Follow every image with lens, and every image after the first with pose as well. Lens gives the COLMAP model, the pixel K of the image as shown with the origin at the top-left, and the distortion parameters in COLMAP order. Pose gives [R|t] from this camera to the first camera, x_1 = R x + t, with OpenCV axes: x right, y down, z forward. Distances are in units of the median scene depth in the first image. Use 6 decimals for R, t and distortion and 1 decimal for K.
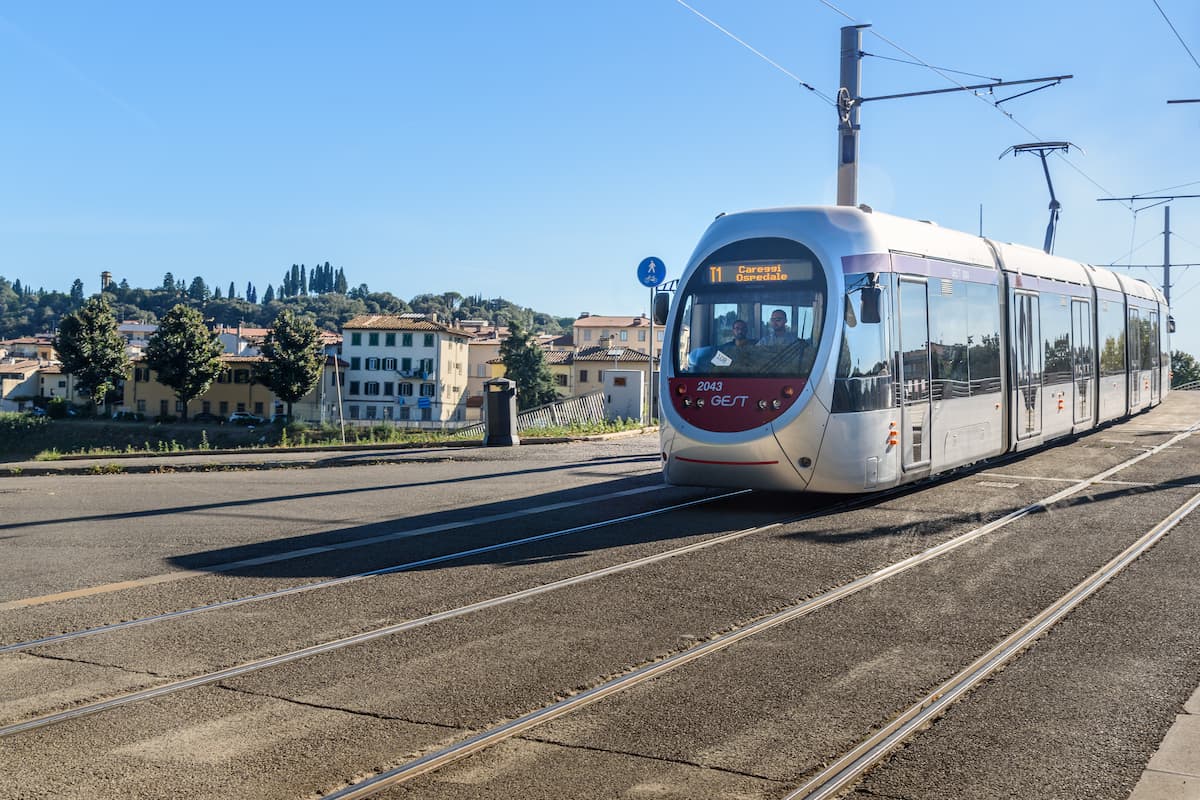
lens RADIAL K [[1496.5, 0, 600.0], [0, 1496.5, 400.0], [0, 0, 1]] dist [-0.012453, -0.013833]
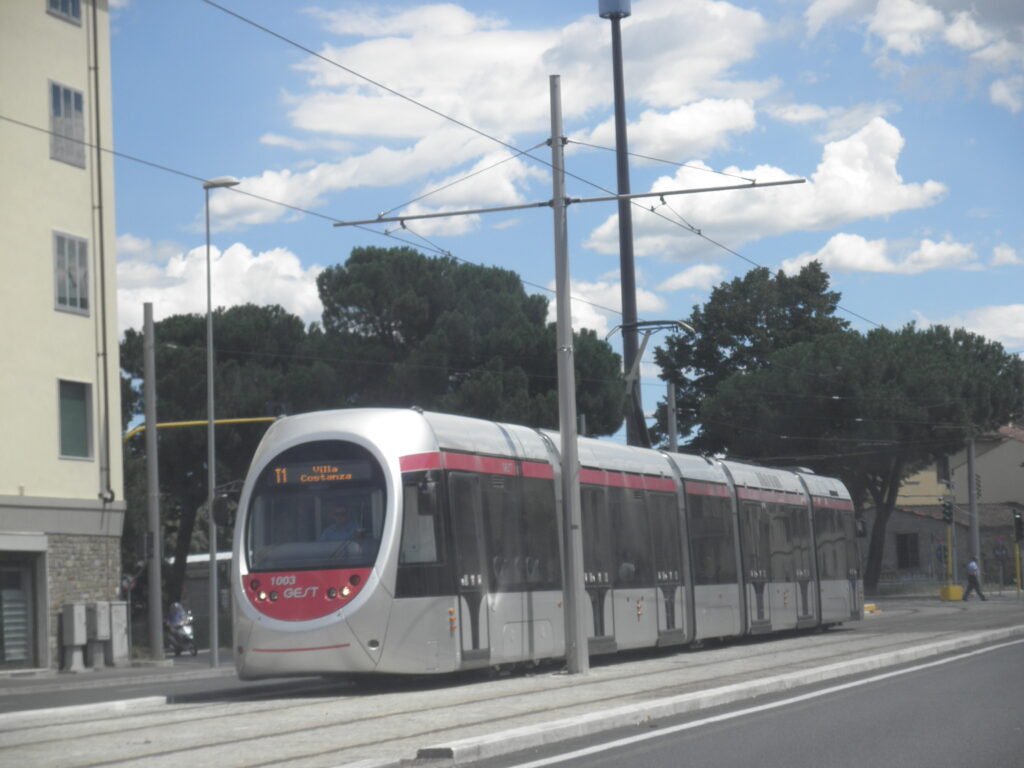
lens RADIAL K [[2990.1, 0, 512.0], [0, 2990.1, 384.0], [0, 0, 1]] dist [0.922783, 0.121128]
pose [[0.977673, -0.022250, 0.208950, -0.181531], [0.046275, 0.992764, -0.110807, 0.083610], [-0.204973, 0.118003, 0.971628, -0.977121]]
